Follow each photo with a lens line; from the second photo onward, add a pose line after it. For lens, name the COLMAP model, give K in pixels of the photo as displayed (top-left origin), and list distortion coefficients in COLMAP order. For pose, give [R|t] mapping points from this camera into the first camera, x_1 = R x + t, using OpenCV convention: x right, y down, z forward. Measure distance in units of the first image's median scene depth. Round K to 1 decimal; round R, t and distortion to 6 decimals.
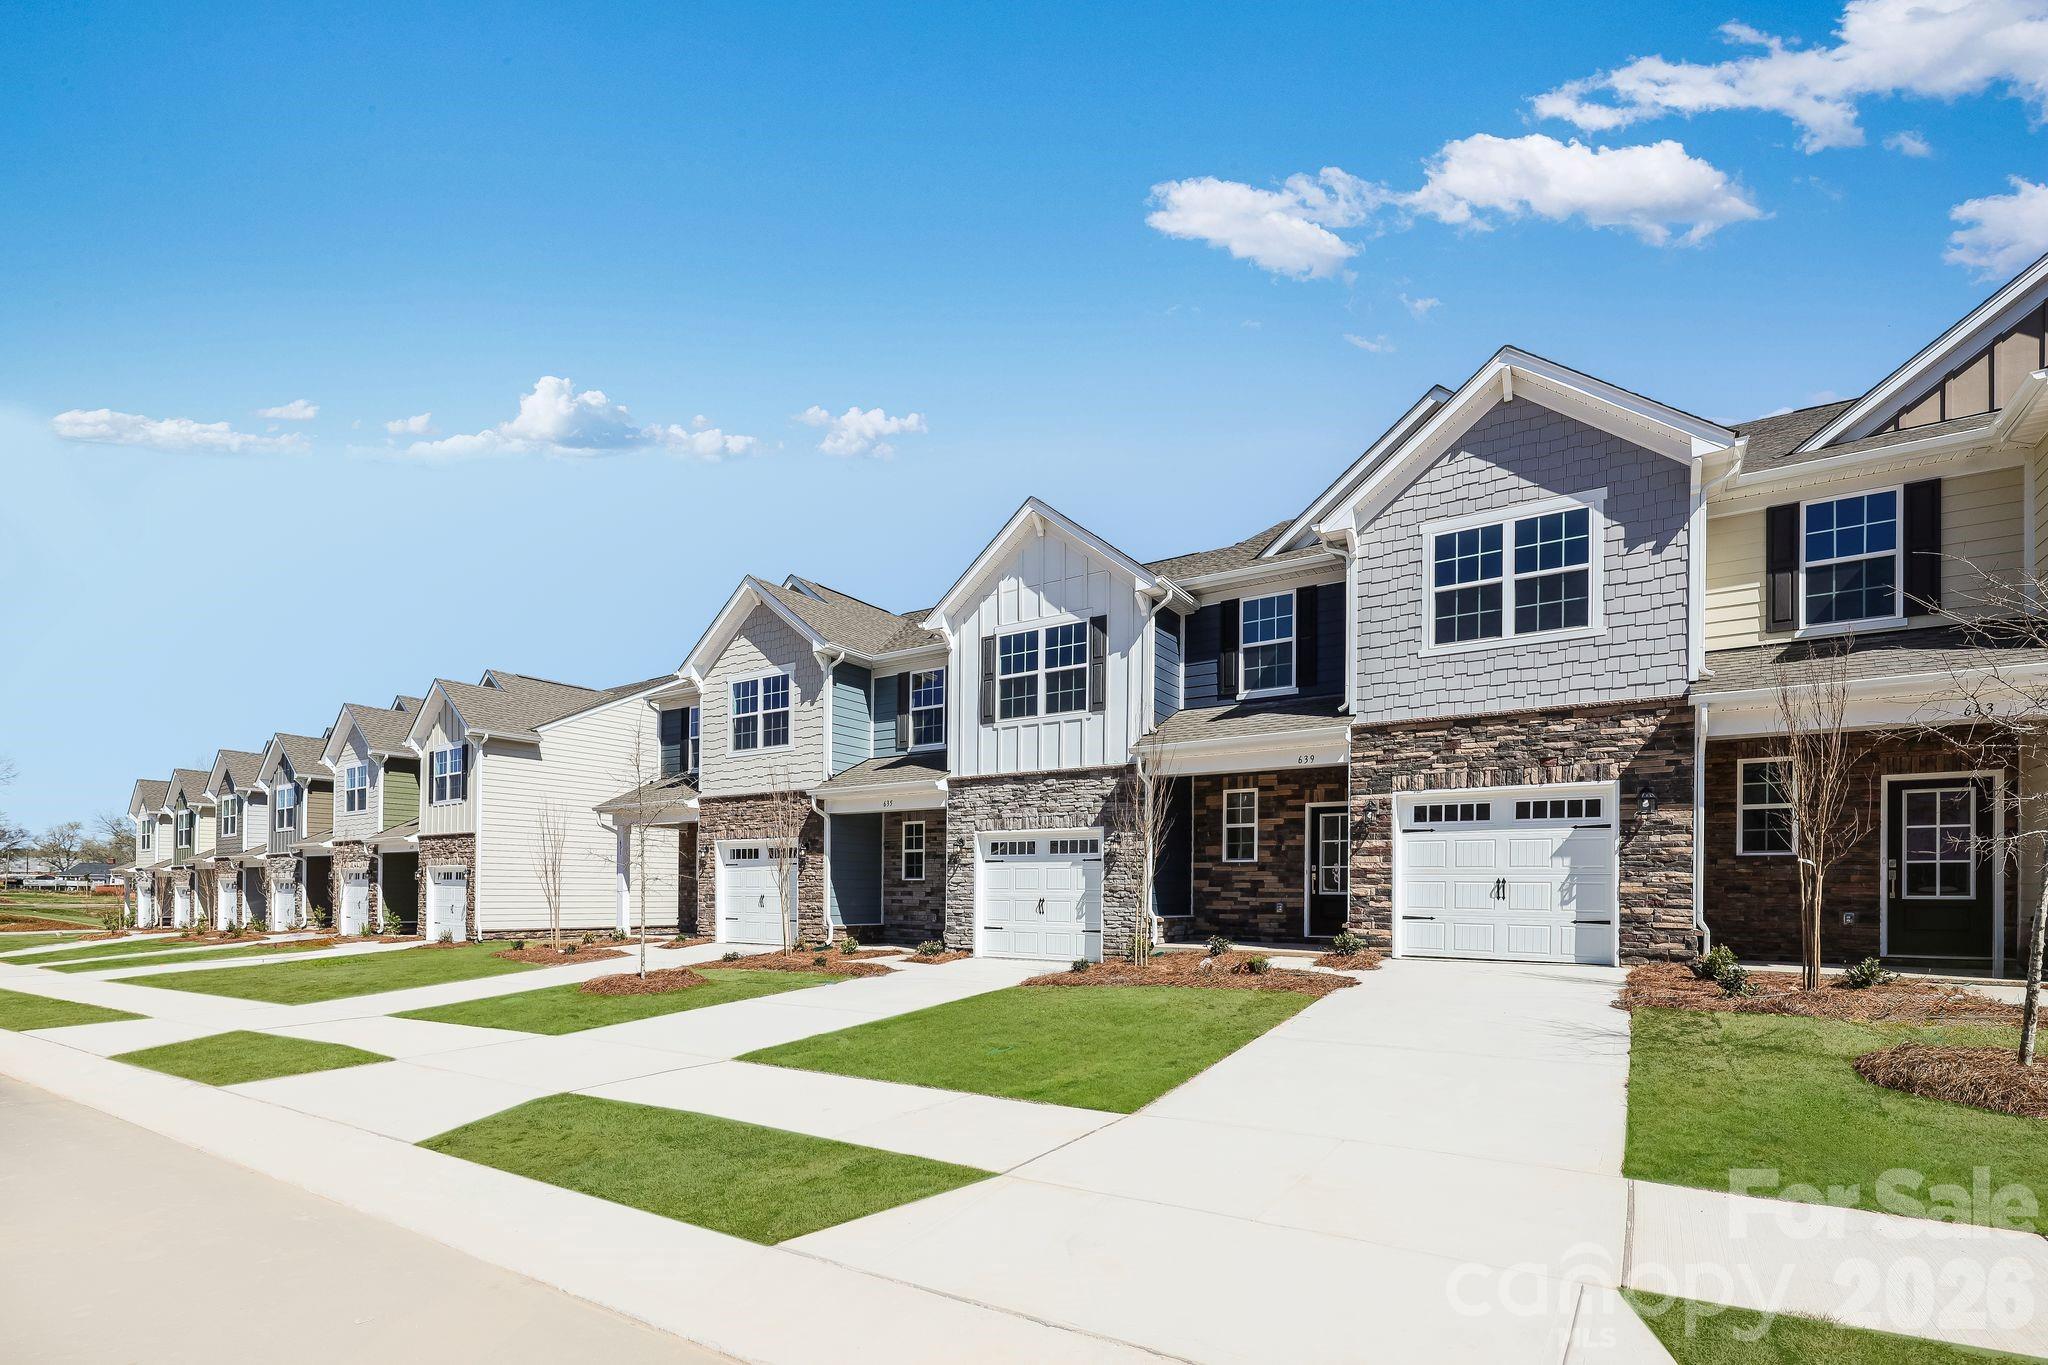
lens RADIAL K [[926.2, 0, 1024.7], [0, 926.2, 686.3], [0, 0, 1]] dist [-0.000755, 0.000103]
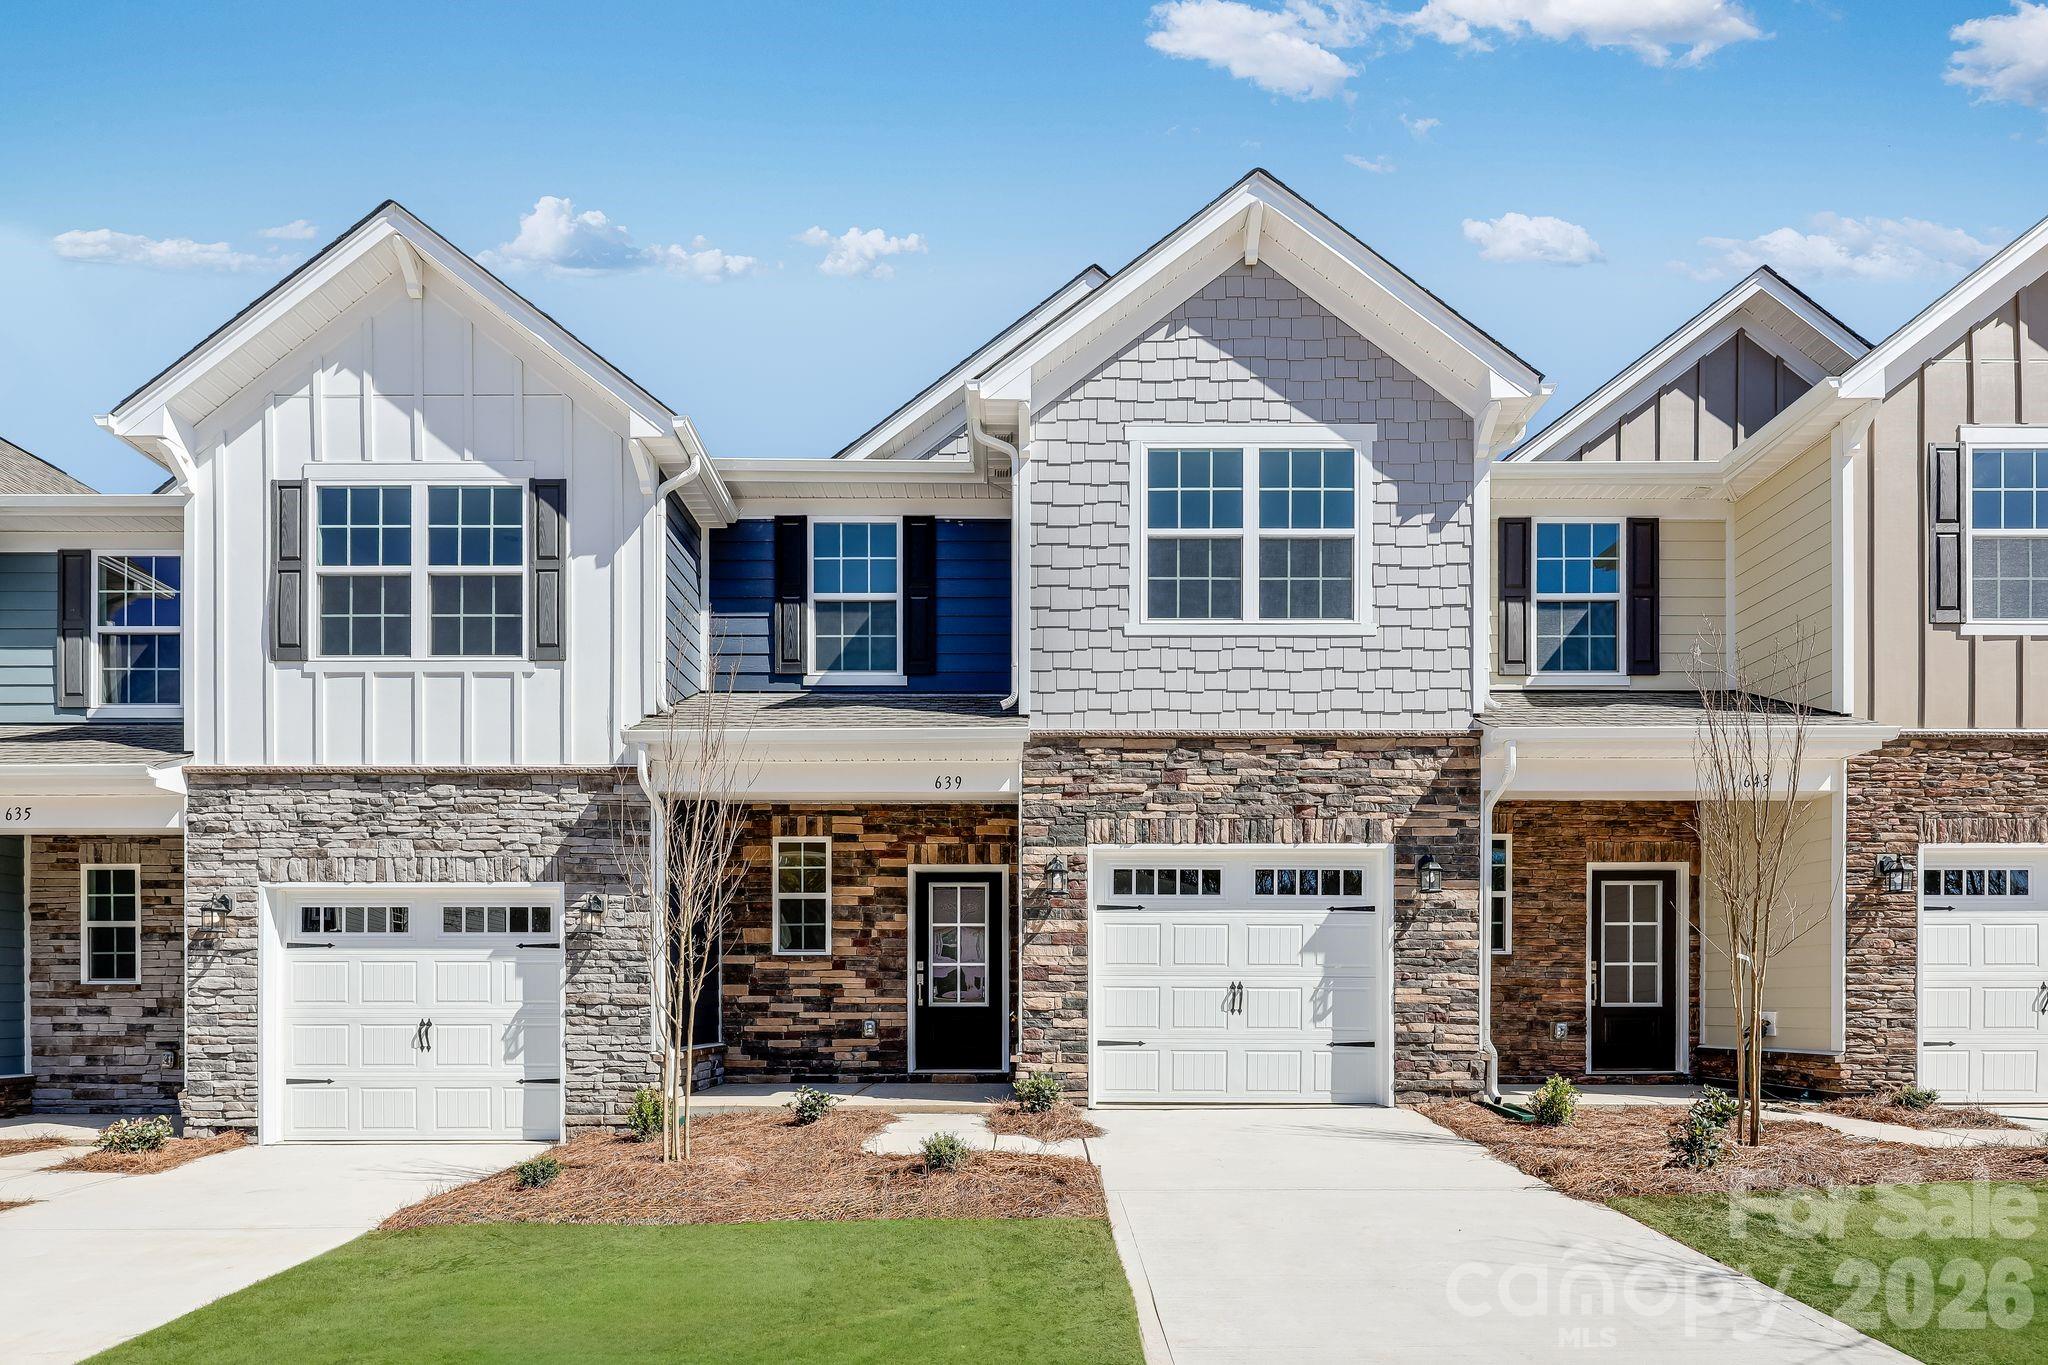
lens RADIAL K [[1044.5, 0, 1026.1], [0, 1044.5, 1001.3], [0, 0, 1]] dist [-0.000368, 0.000125]
pose [[0.848799, -0.007924, 0.528657, -0.004182], [-0.109160, 0.975718, 0.189890, 0.078672], [-0.517324, -0.218886, 0.827323, 0.377328]]
